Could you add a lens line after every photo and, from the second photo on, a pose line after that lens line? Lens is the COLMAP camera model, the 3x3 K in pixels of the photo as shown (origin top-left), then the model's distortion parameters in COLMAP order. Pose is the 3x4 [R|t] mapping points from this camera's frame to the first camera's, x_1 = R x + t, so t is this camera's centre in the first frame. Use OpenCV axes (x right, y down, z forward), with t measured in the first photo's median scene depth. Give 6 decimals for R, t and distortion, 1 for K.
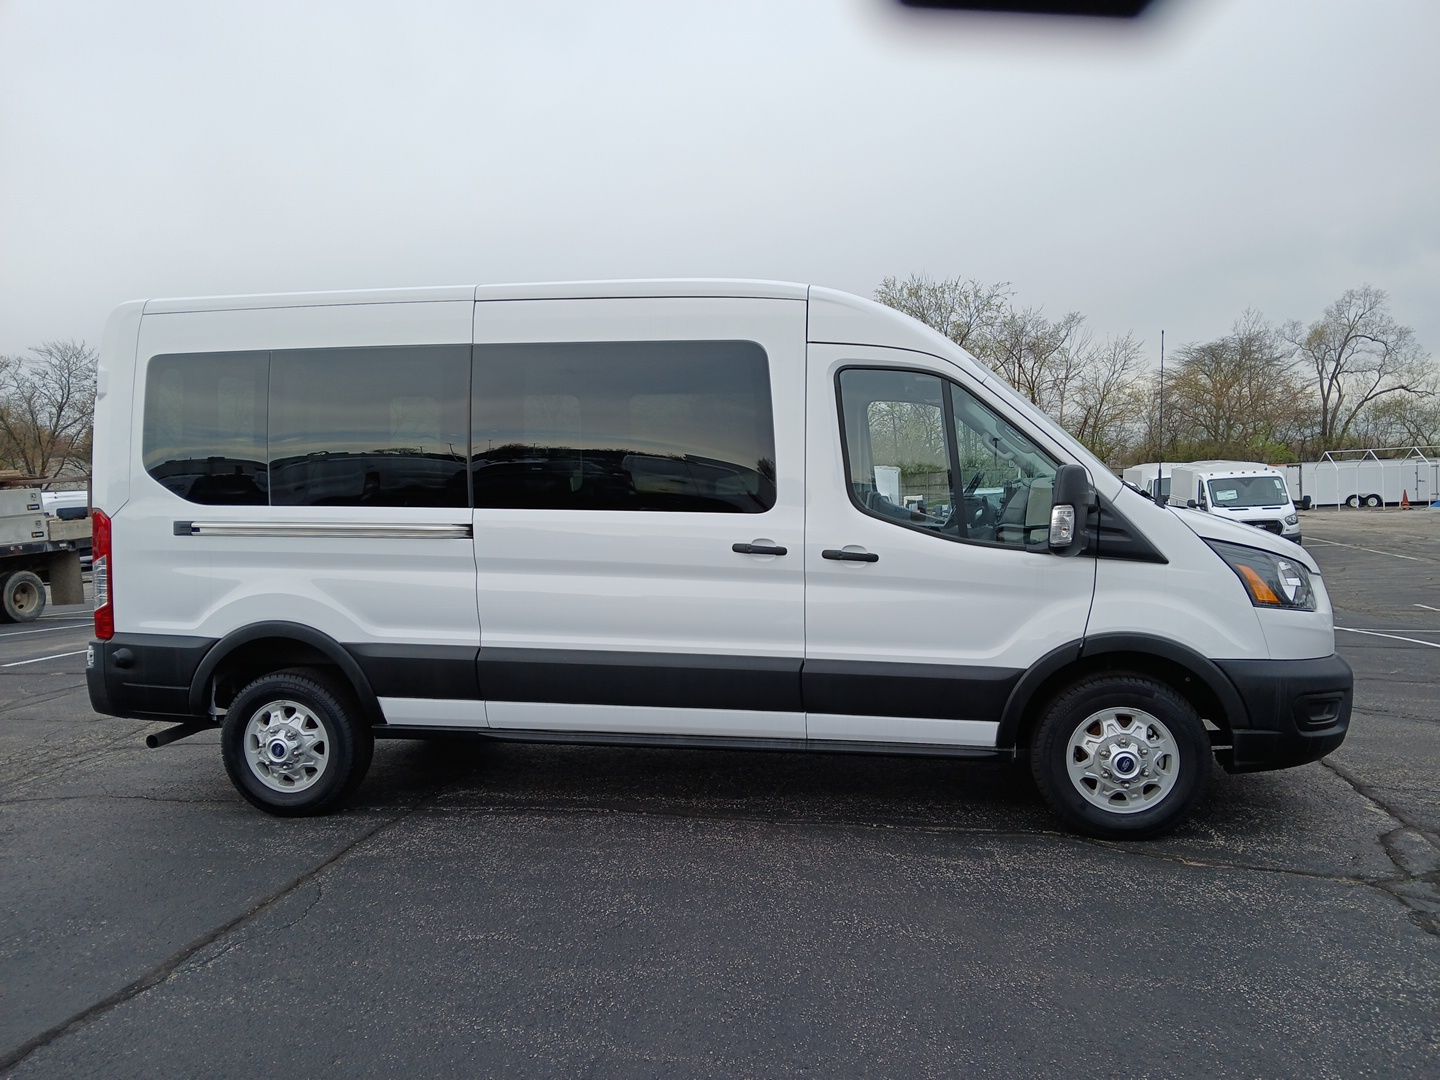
lens RADIAL K [[1094.3, 0, 716.8], [0, 1094.3, 538.6], [0, 0, 1]] dist [0.120446, -0.248271]
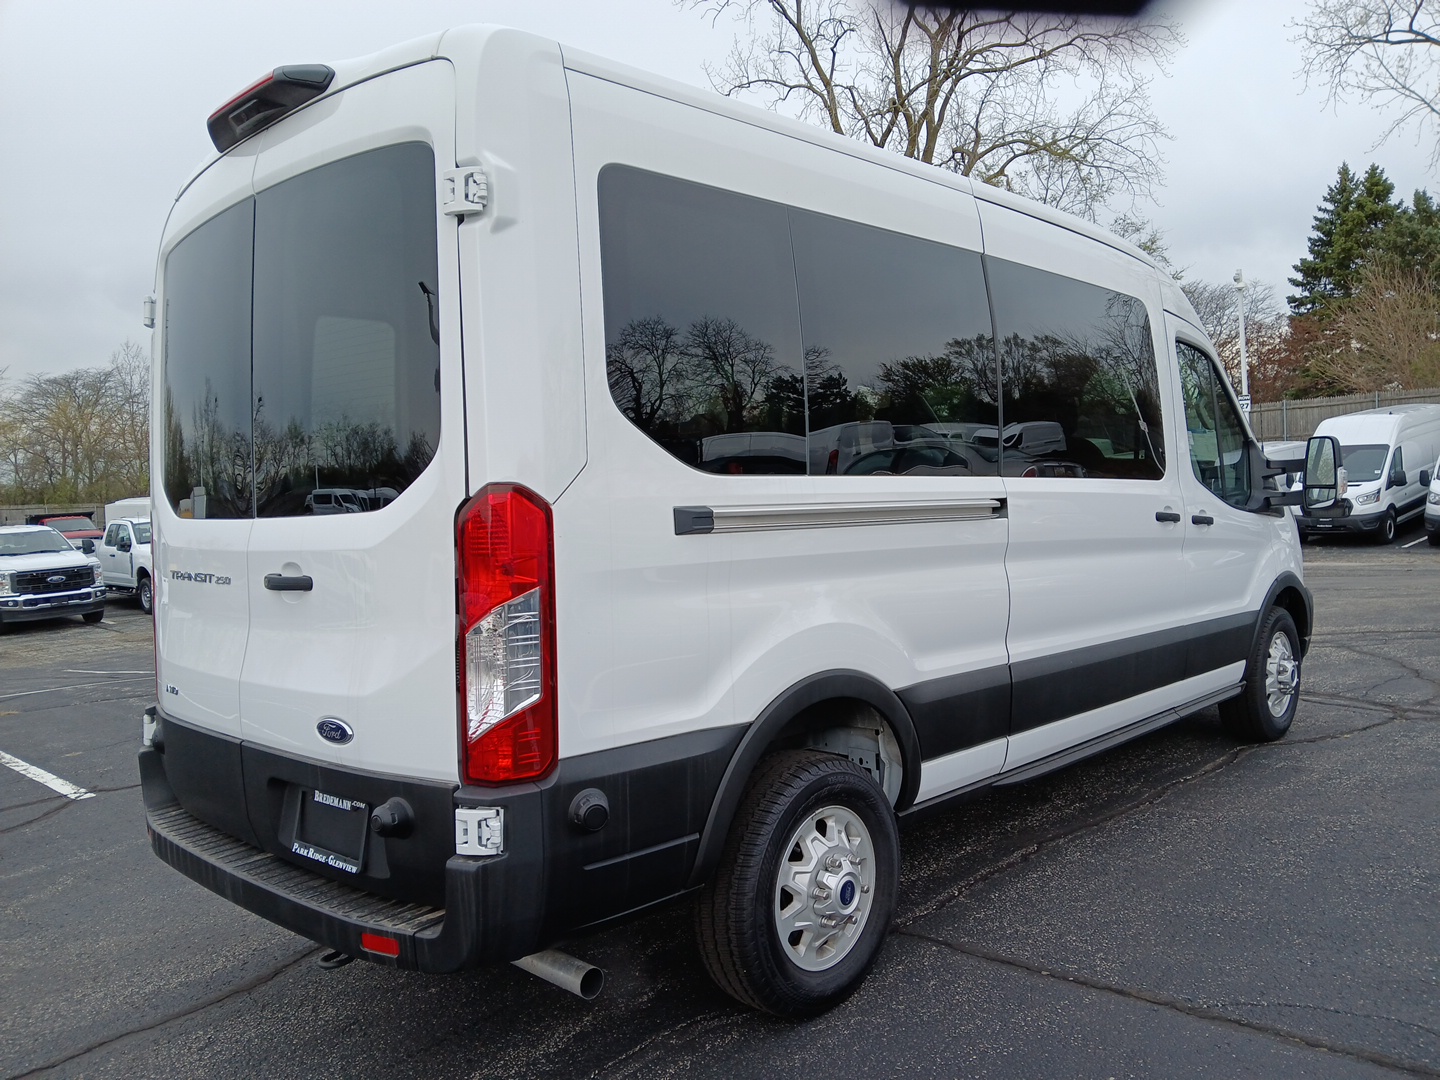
lens RADIAL K [[1119.1, 0, 718.4], [0, 1119.1, 536.5], [0, 0, 1]] dist [0.004220, -0.002437]
pose [[0.544988, -0.037238, 0.837616, -1.016946], [0.071252, 0.997456, -0.002015, 0.000418], [-0.835411, 0.060780, 0.546255, 0.803594]]
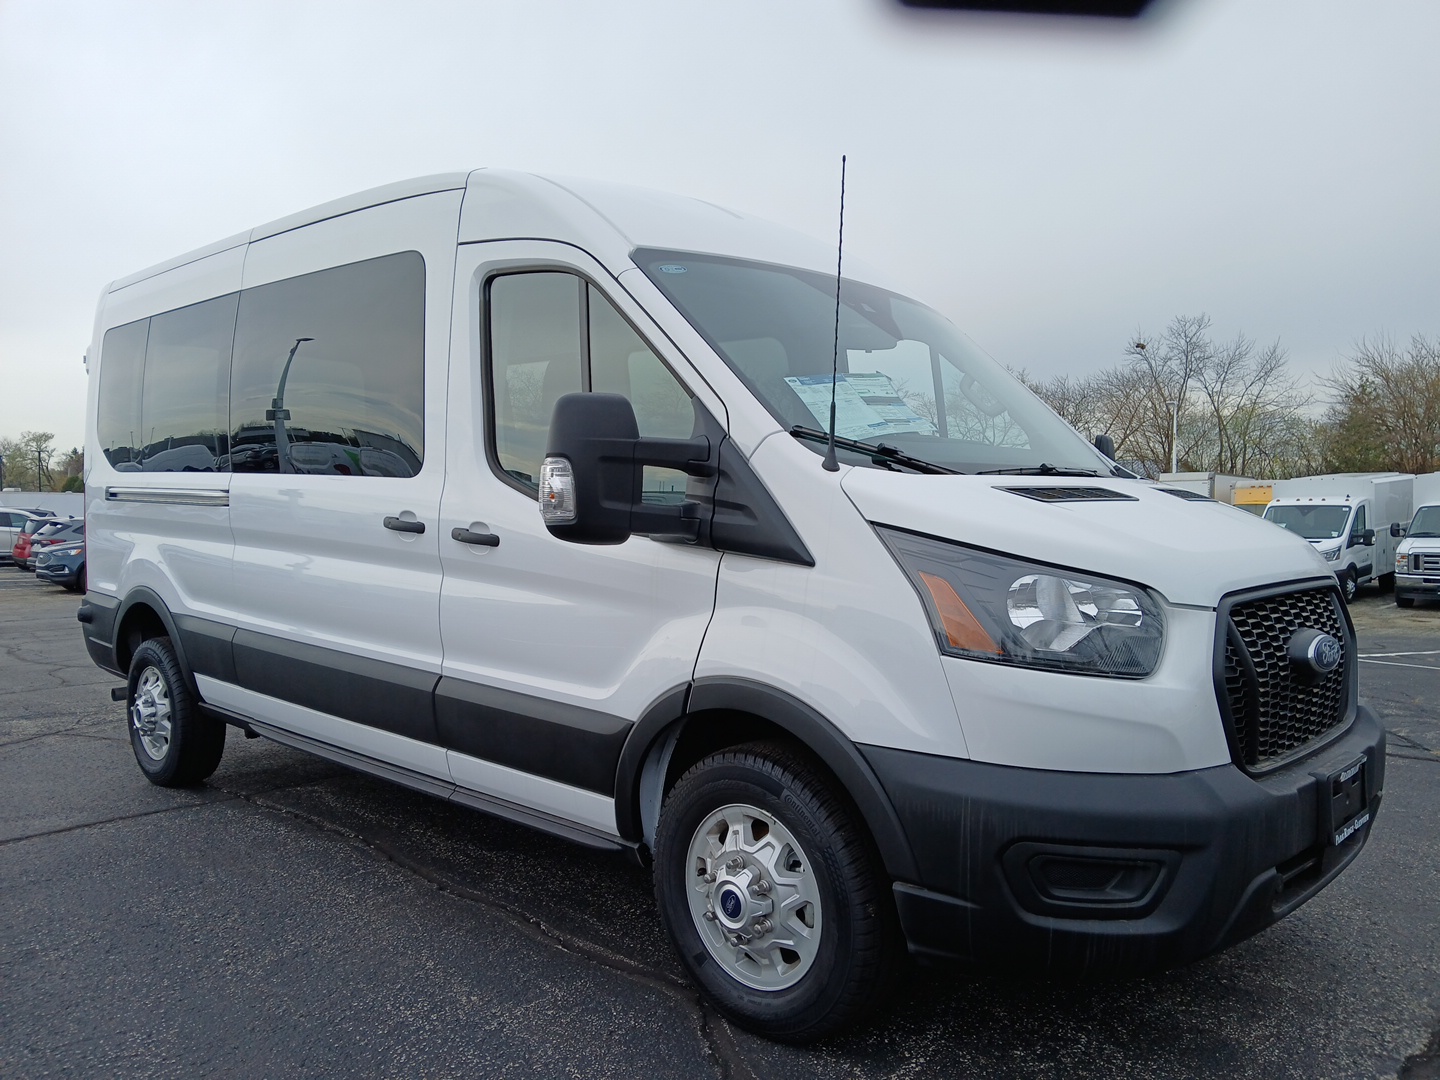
lens RADIAL K [[1094.3, 0, 716.8], [0, 1094.3, 538.6], [0, 0, 1]] dist [0.120446, -0.248271]
pose [[0.845482, 0.034554, -0.532885, 0.638594], [-0.037849, 0.999272, 0.004745, 0.007398], [0.532661, 0.016158, 0.846174, 0.475027]]
